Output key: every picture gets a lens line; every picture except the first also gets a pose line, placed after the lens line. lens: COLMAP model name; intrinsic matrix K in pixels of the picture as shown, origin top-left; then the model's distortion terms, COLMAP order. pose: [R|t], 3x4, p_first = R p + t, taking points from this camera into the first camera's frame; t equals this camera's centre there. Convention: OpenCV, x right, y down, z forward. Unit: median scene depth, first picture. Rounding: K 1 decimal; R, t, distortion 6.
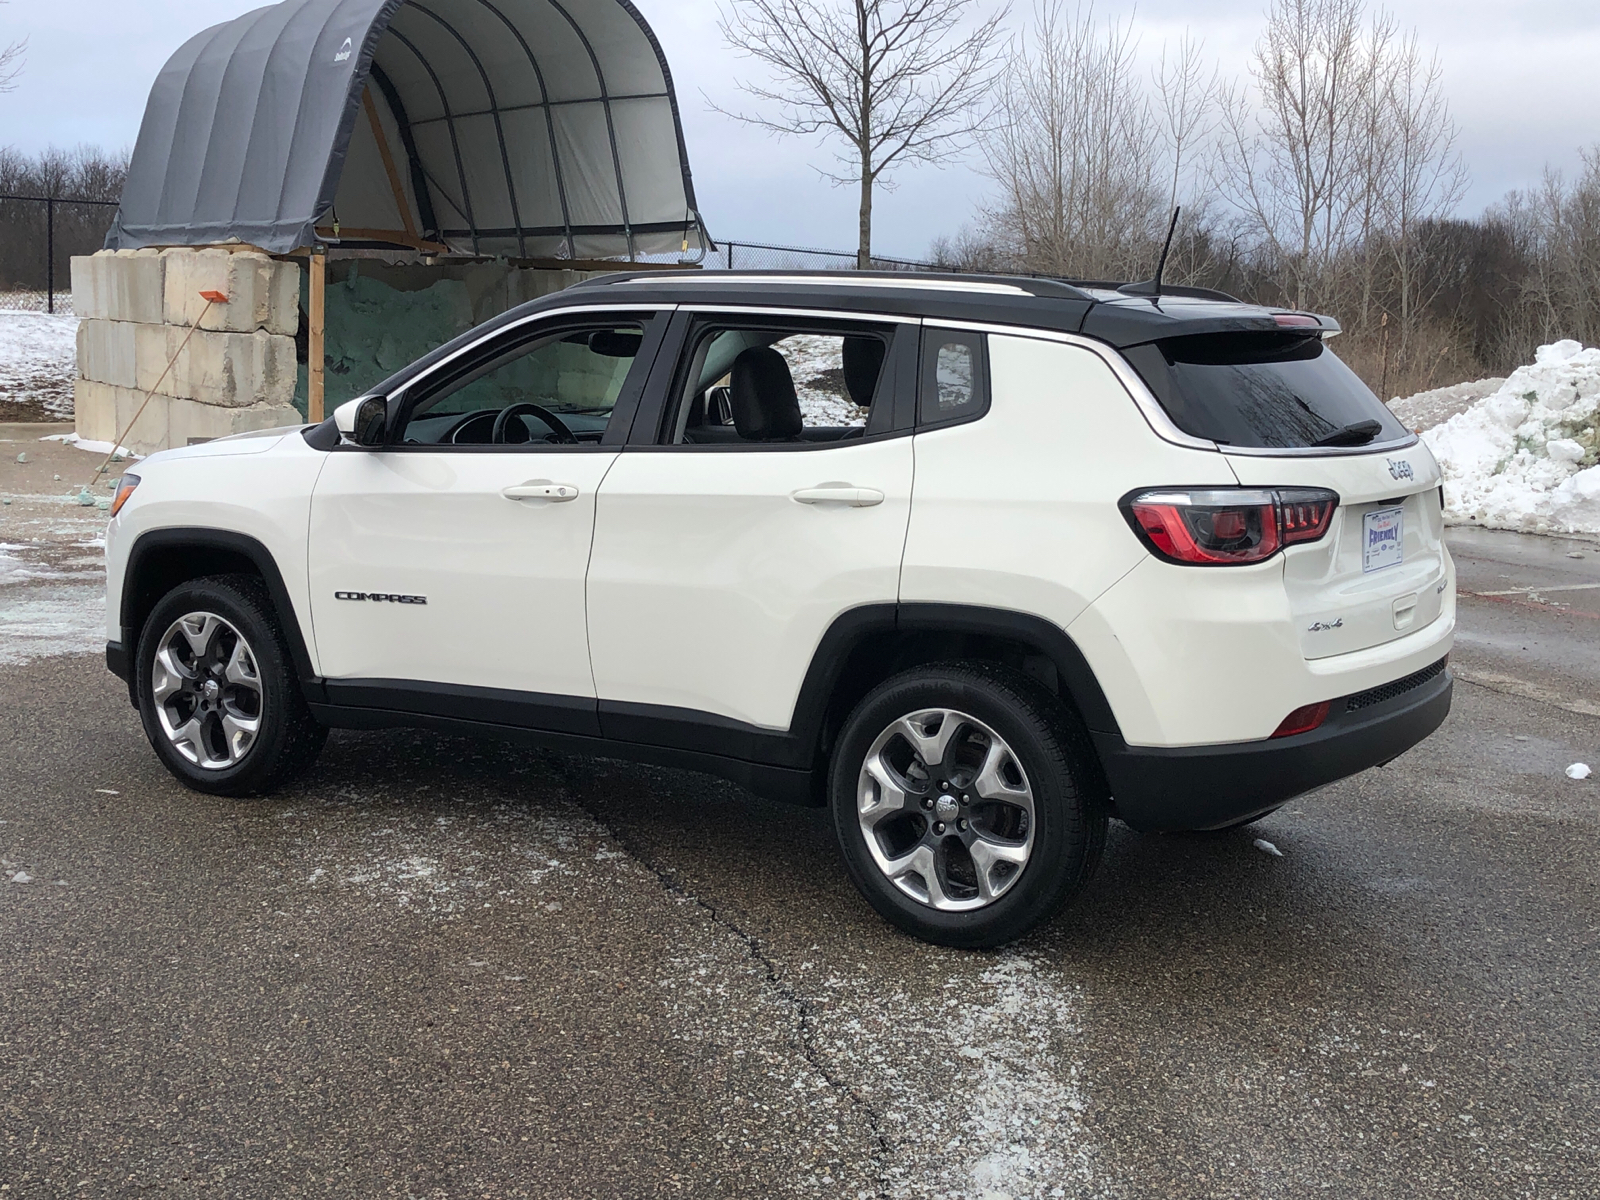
lens RADIAL K [[2063.5, 0, 810.3], [0, 2063.5, 655.9], [0, 0, 1]] dist [0.052023, 0.000000]
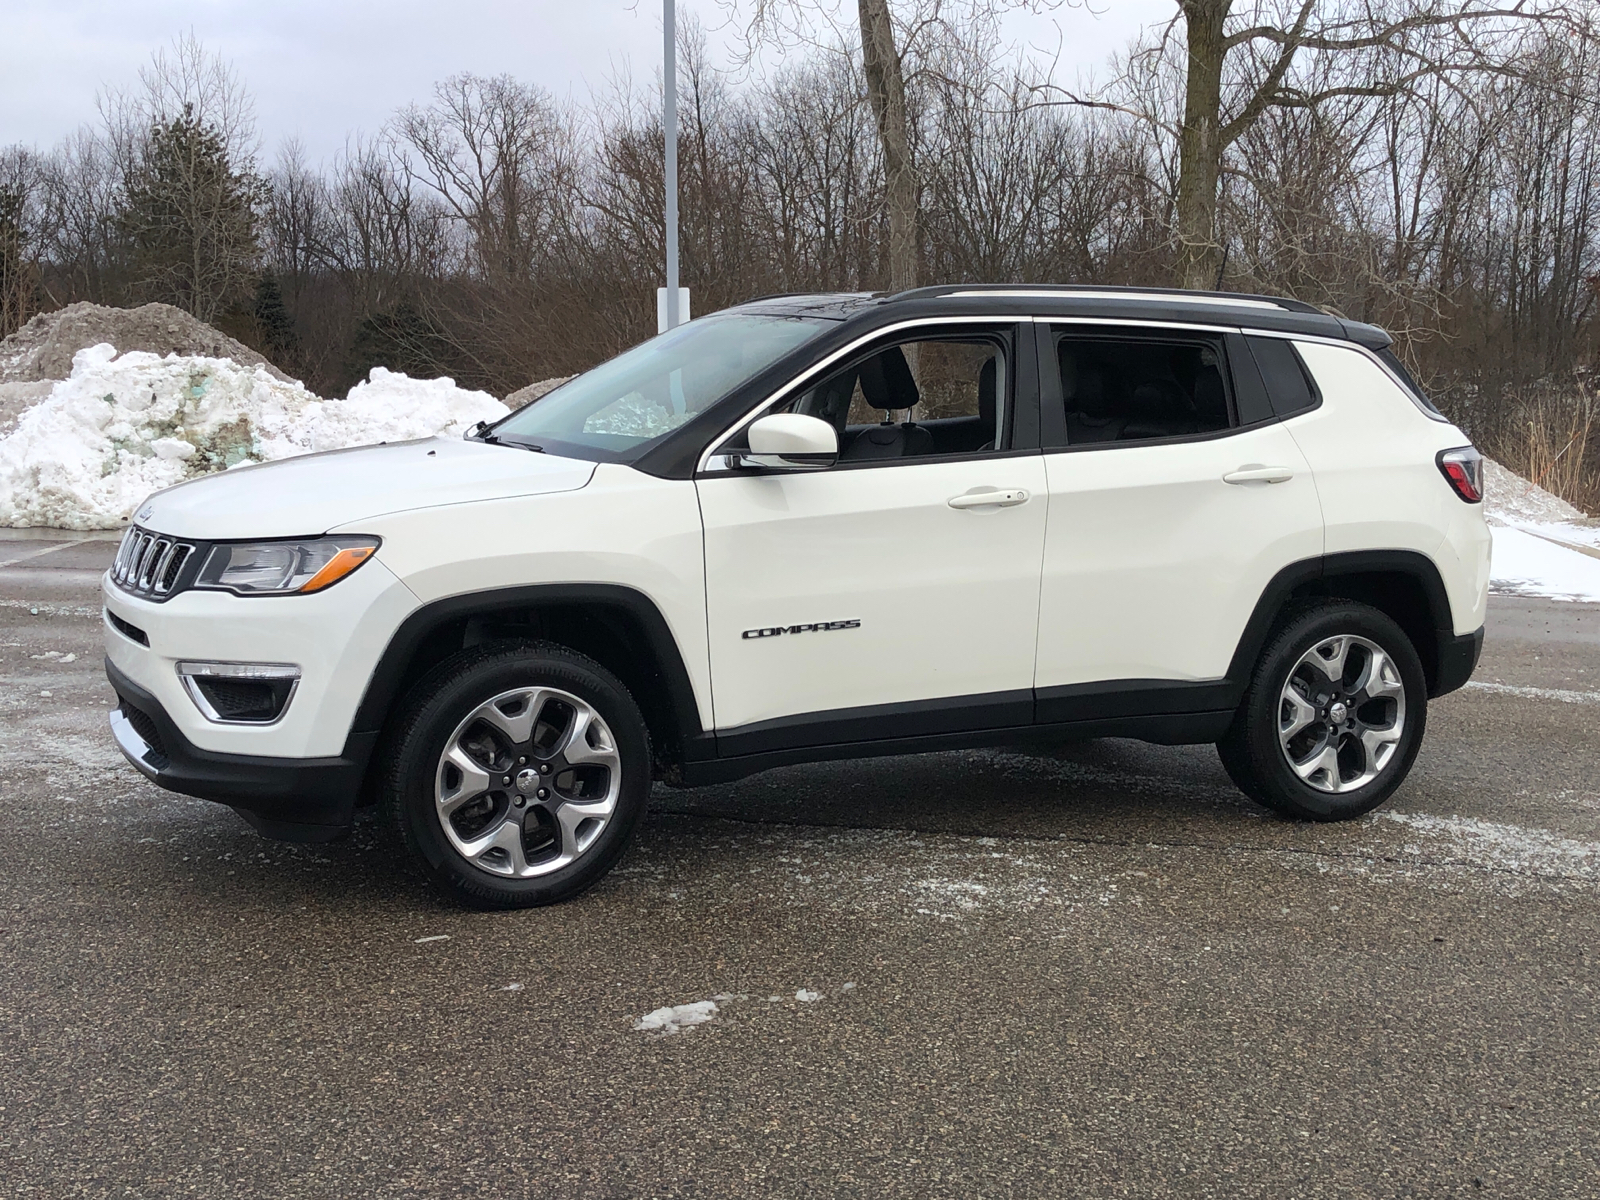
lens RADIAL K [[2063.5, 0, 801.7], [0, 2063.5, 609.7], [0, 0, 1]] dist [0.052023, 0.000000]
pose [[0.526553, -0.117904, 0.841927, -1.049997], [0.136208, 0.989243, 0.053347, -0.091556], [-0.839160, 0.086587, 0.536949, 0.528163]]
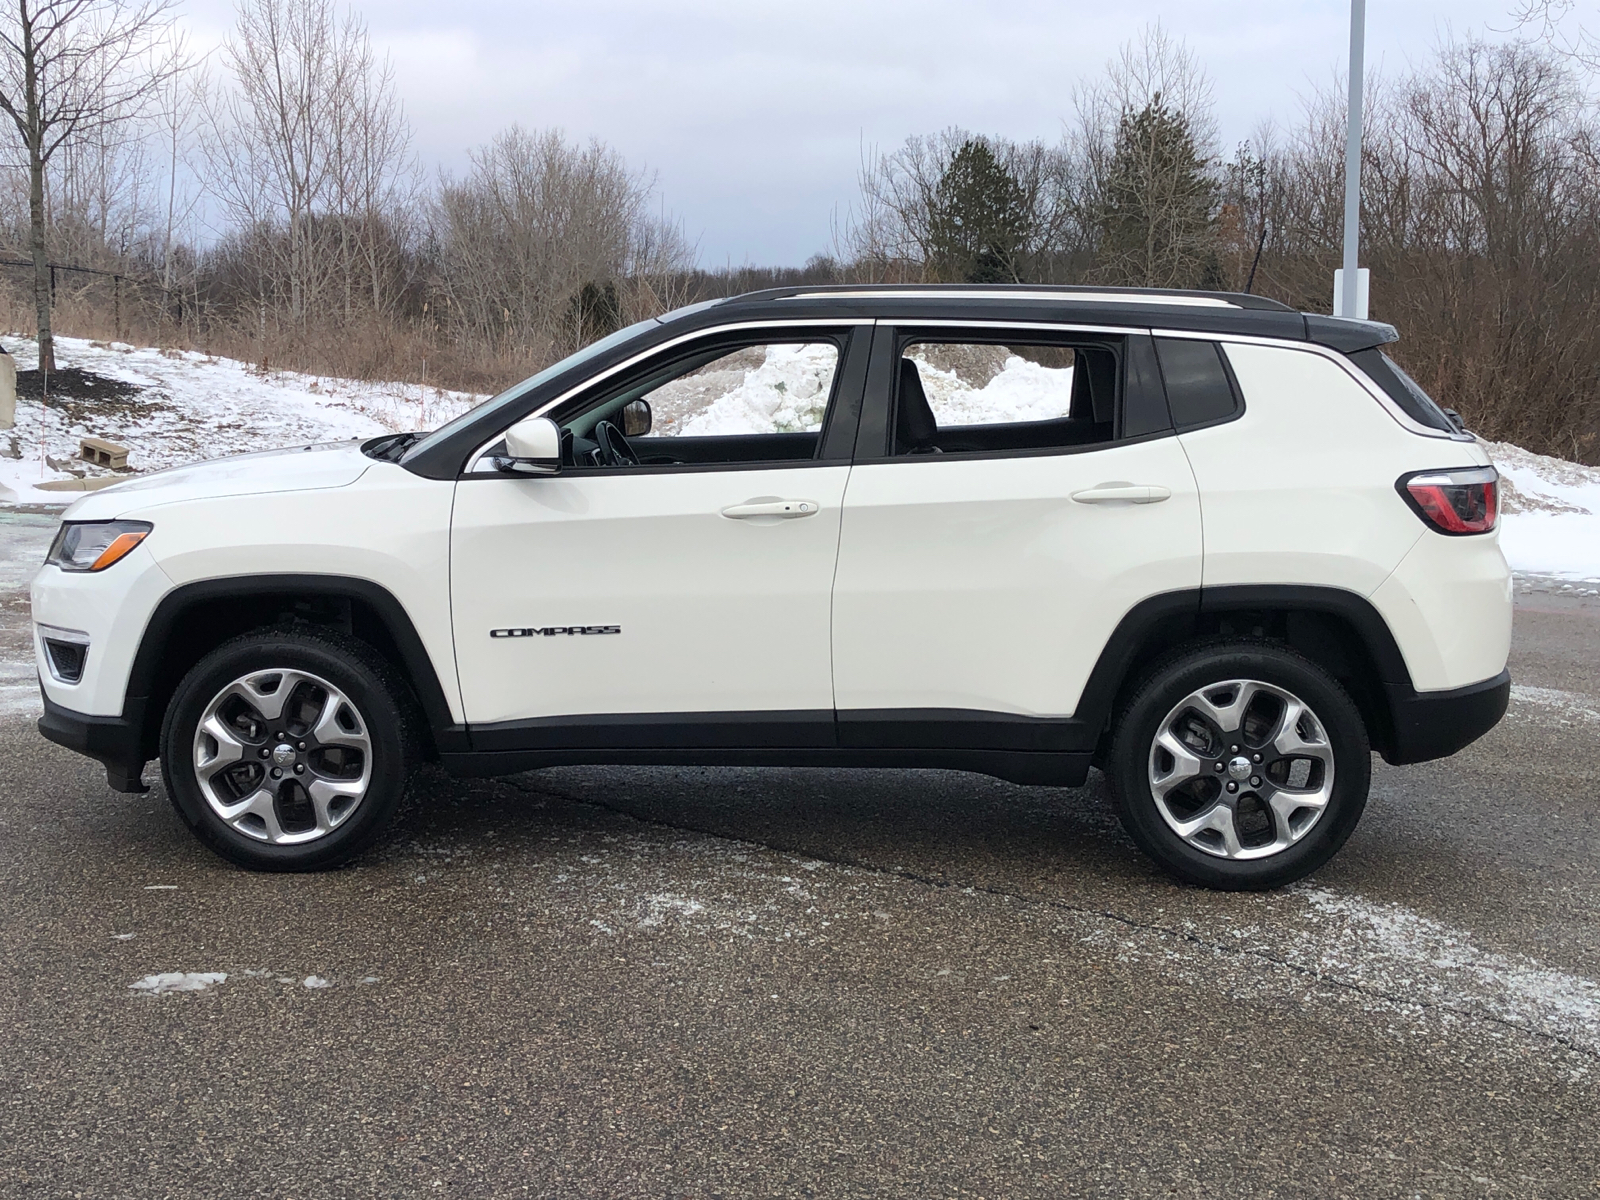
lens RADIAL K [[2063.5, 0, 807.7], [0, 2063.5, 633.9], [0, 0, 1]] dist [0.052023, 0.000000]
pose [[0.861497, -0.087300, 0.500202, -0.614662], [0.090447, 0.995738, 0.018009, -0.035596], [-0.499642, 0.029726, 0.865722, 0.133100]]
